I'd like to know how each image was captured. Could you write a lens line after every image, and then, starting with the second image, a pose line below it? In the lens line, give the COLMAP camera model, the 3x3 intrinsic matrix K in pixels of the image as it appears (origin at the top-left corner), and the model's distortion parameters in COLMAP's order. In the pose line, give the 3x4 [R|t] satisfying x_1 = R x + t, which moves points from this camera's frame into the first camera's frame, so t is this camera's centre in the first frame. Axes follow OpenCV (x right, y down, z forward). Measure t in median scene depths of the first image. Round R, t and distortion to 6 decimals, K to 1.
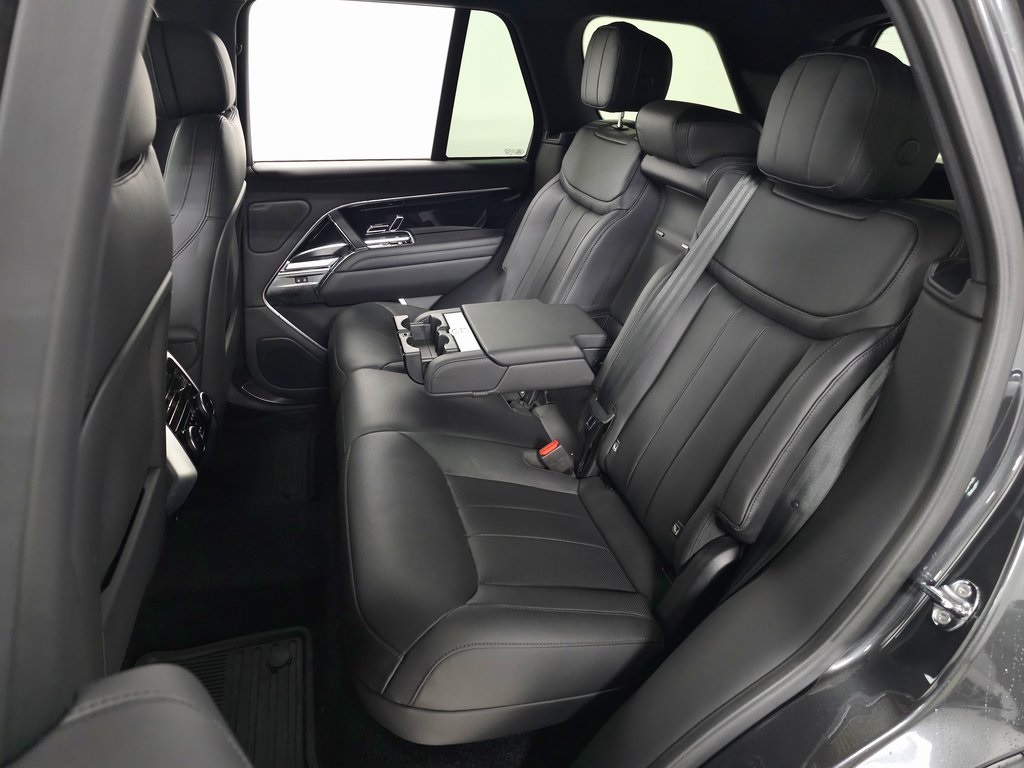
lens RADIAL K [[679.6, 0, 500.0], [0, 679.6, 371.5], [0, 0, 1]] dist [0.037152, -0.001147]
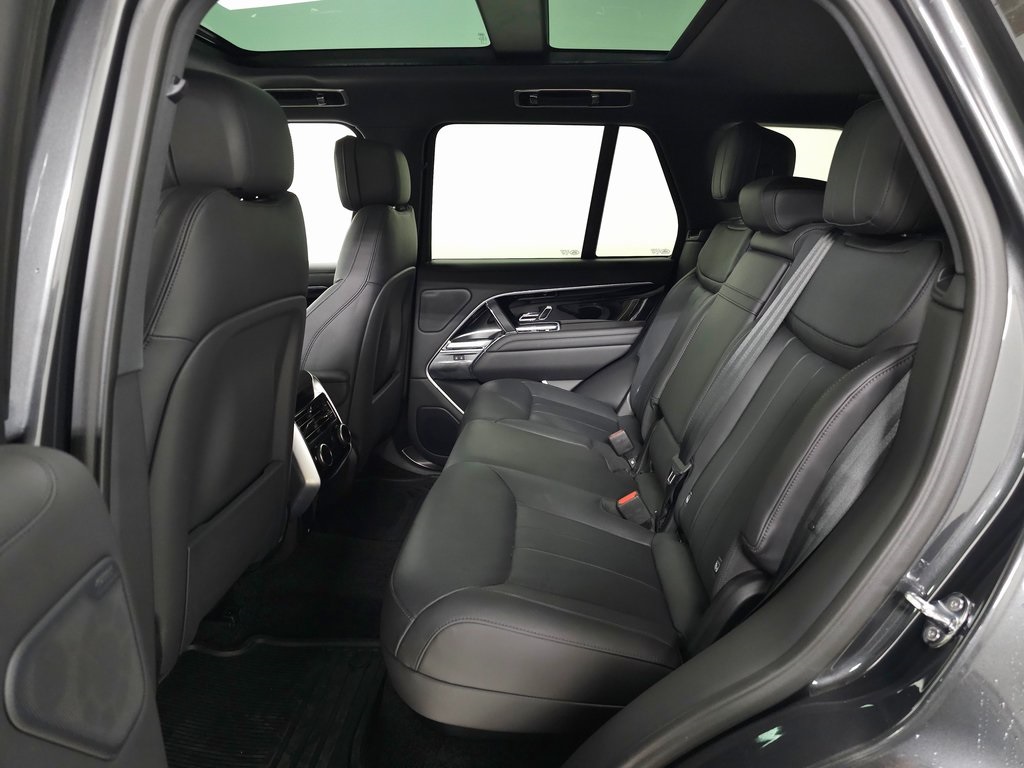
lens RADIAL K [[676.1, 0, 512.0], [0, 676.1, 384.0], [0, 0, 1]] dist [0.044631, -0.002926]
pose [[0.952358, 0.052850, -0.300368, 0.137654], [-0.107865, 0.979585, -0.169644, 0.092171], [0.285270, 0.193962, 0.938616, -0.025602]]
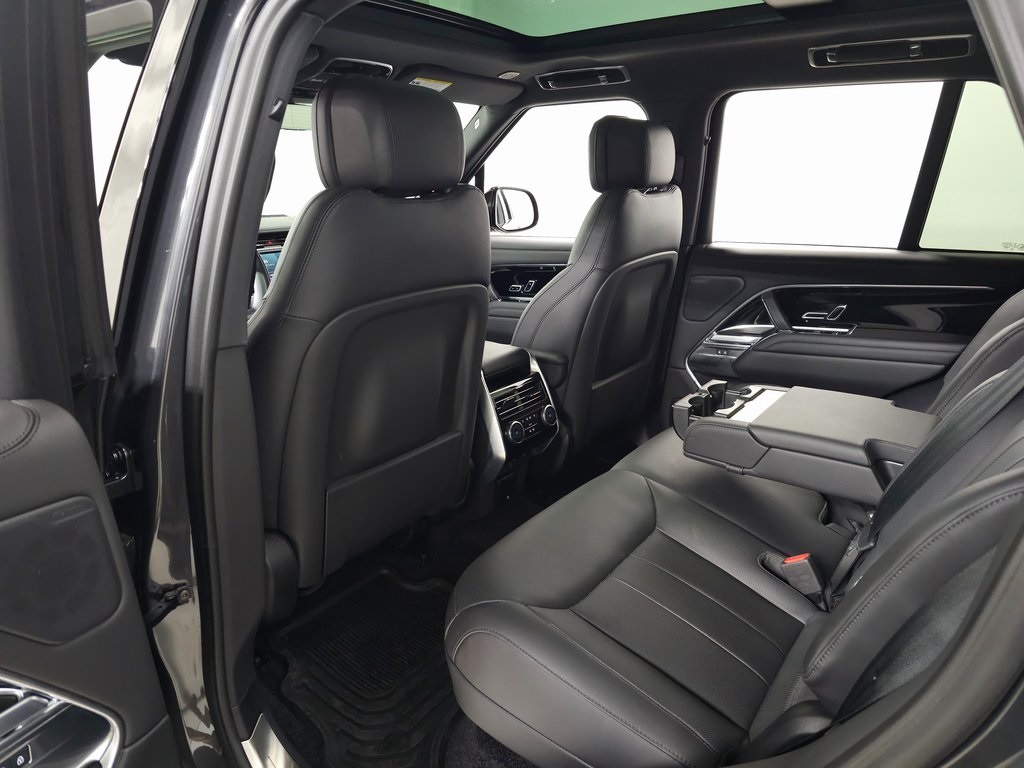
lens RADIAL K [[677.2, 0, 521.9], [0, 677.2, 375.2], [0, 0, 1]] dist [0.107648, -0.101757]
pose [[0.644290, 0.195628, -0.739337, 0.294915], [-0.308463, 0.951082, -0.017152, 0.011707], [0.699815, 0.239109, 0.673117, 0.096192]]
